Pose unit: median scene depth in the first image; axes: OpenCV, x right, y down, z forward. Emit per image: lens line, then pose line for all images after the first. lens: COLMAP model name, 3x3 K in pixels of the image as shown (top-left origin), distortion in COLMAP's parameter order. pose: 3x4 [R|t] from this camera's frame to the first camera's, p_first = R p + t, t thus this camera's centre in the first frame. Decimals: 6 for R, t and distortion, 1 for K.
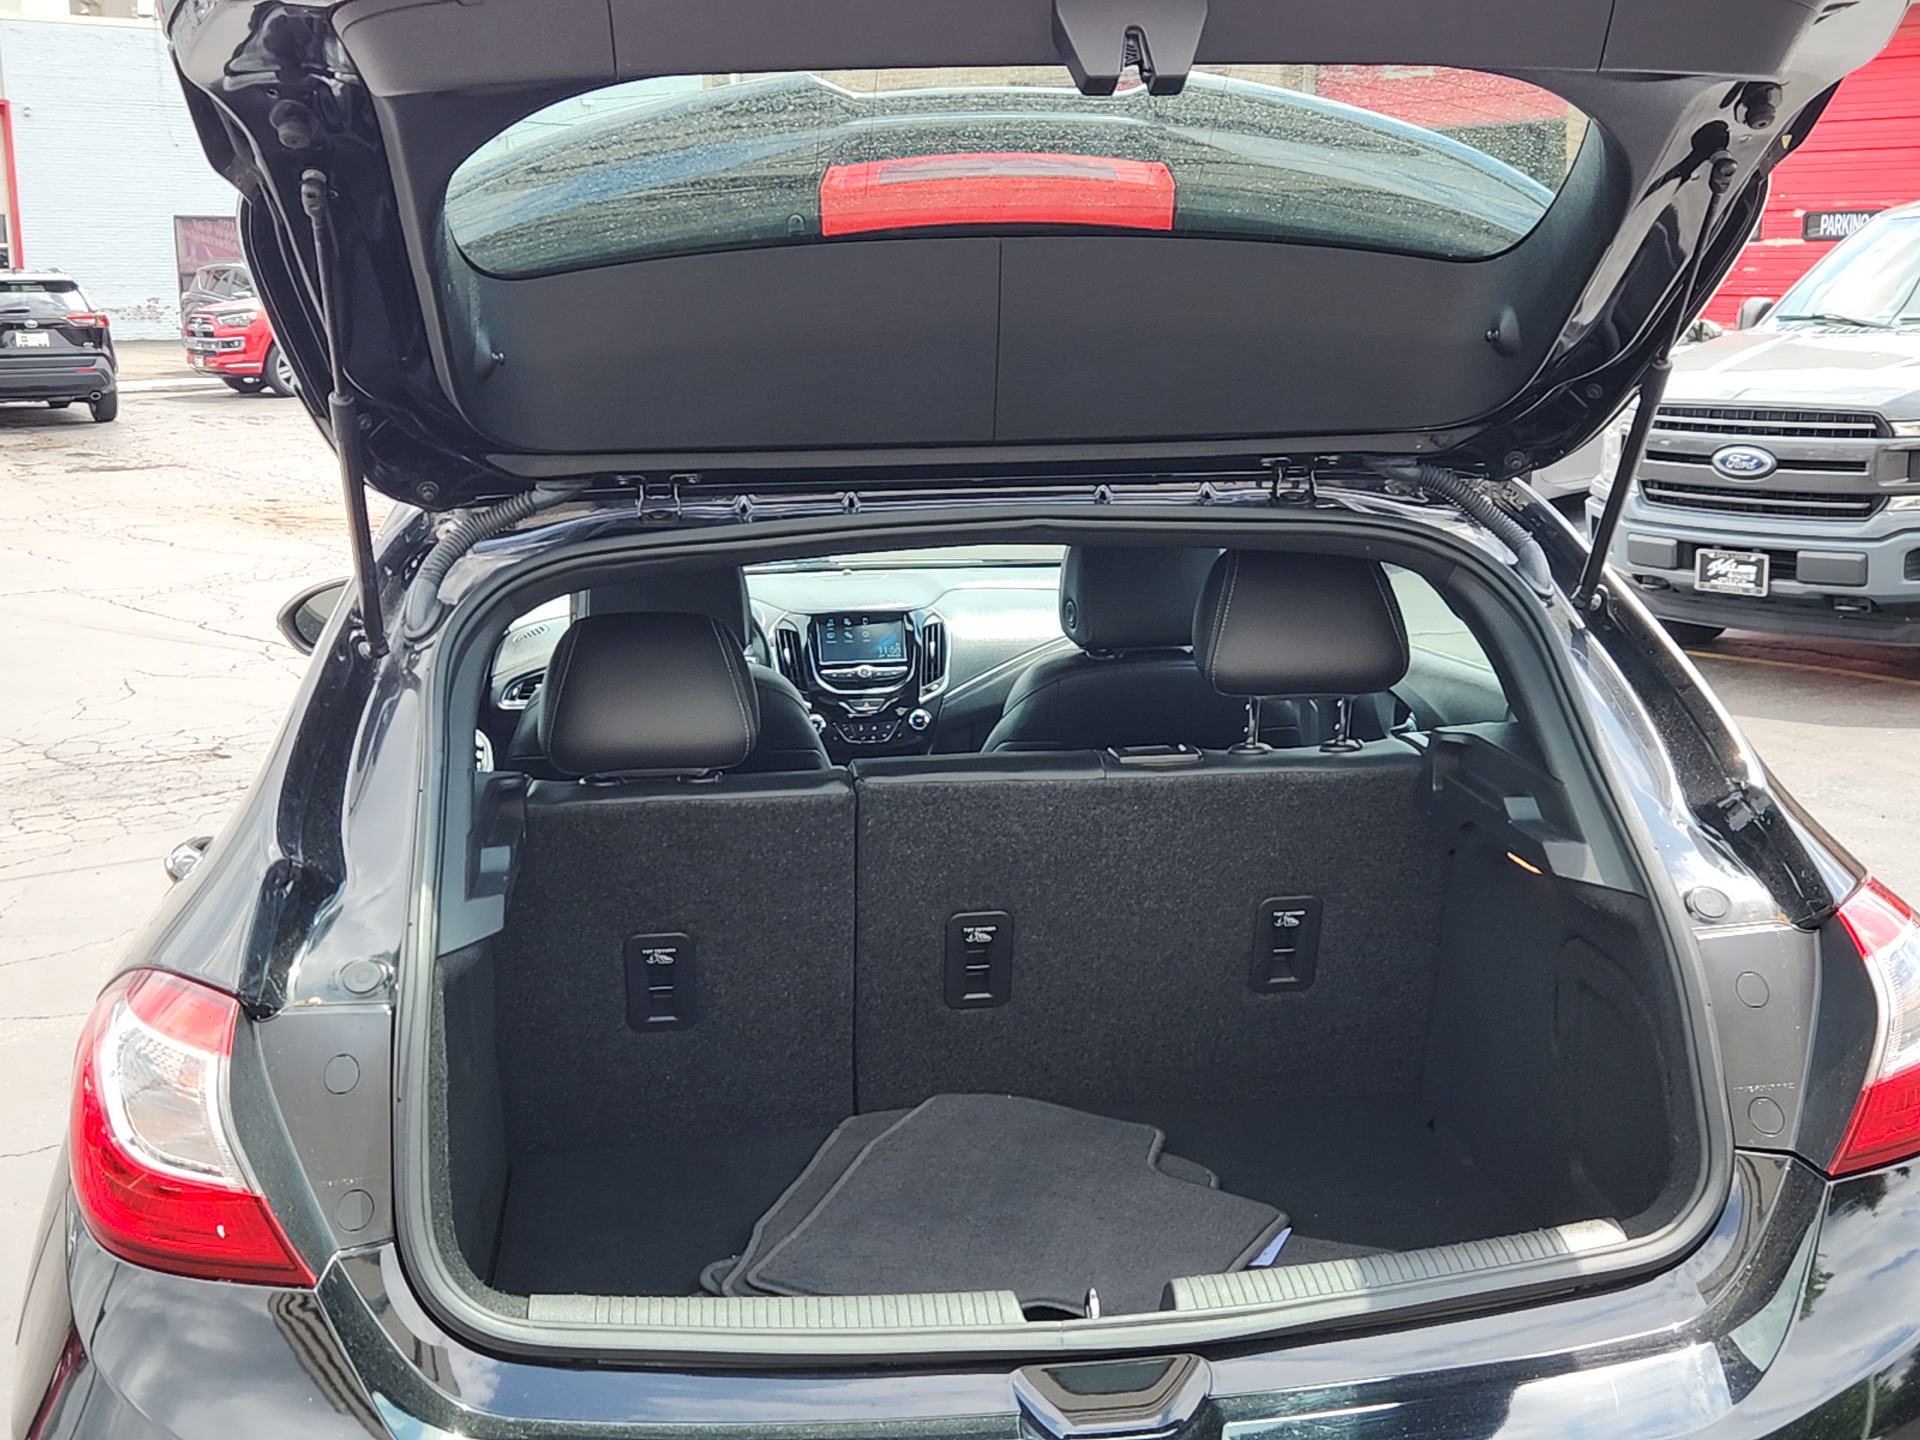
lens RADIAL K [[2242.5, 0, 963.9], [0, 2242.5, 713.6], [0, 0, 1]] dist [0.031515, 0.000000]
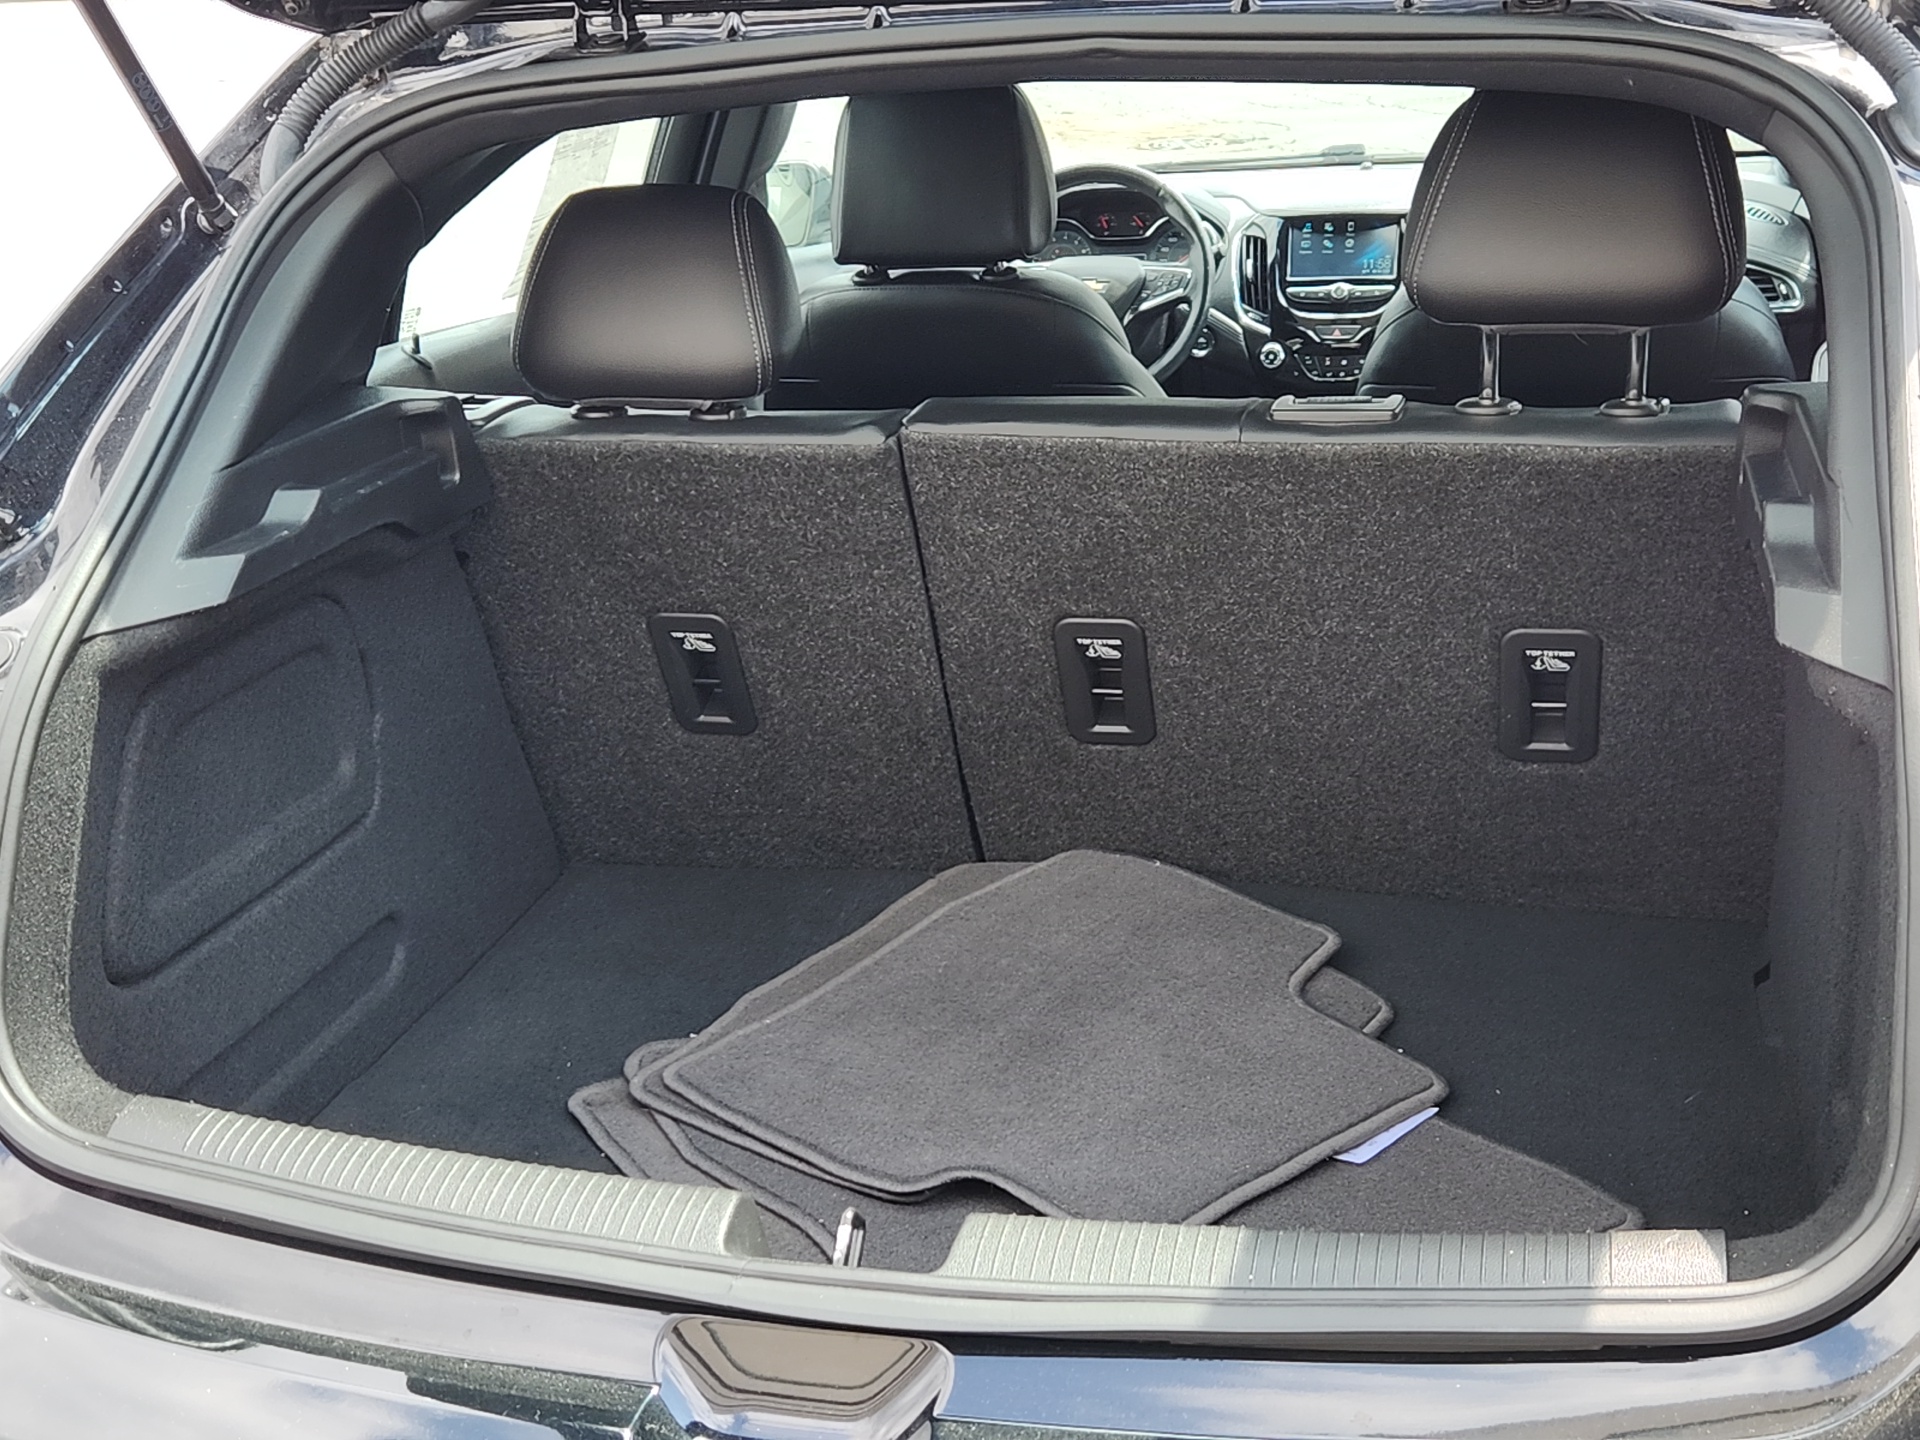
lens RADIAL K [[2253.8, 0, 963.1], [0, 2253.8, 739.6], [0, 0, 1]] dist [0.126662, 0.000000]
pose [[0.932013, 0.097185, -0.349152, 0.227917], [-0.035494, 0.983221, 0.178930, -0.002548], [0.360683, -0.154372, 0.919824, 0.303204]]
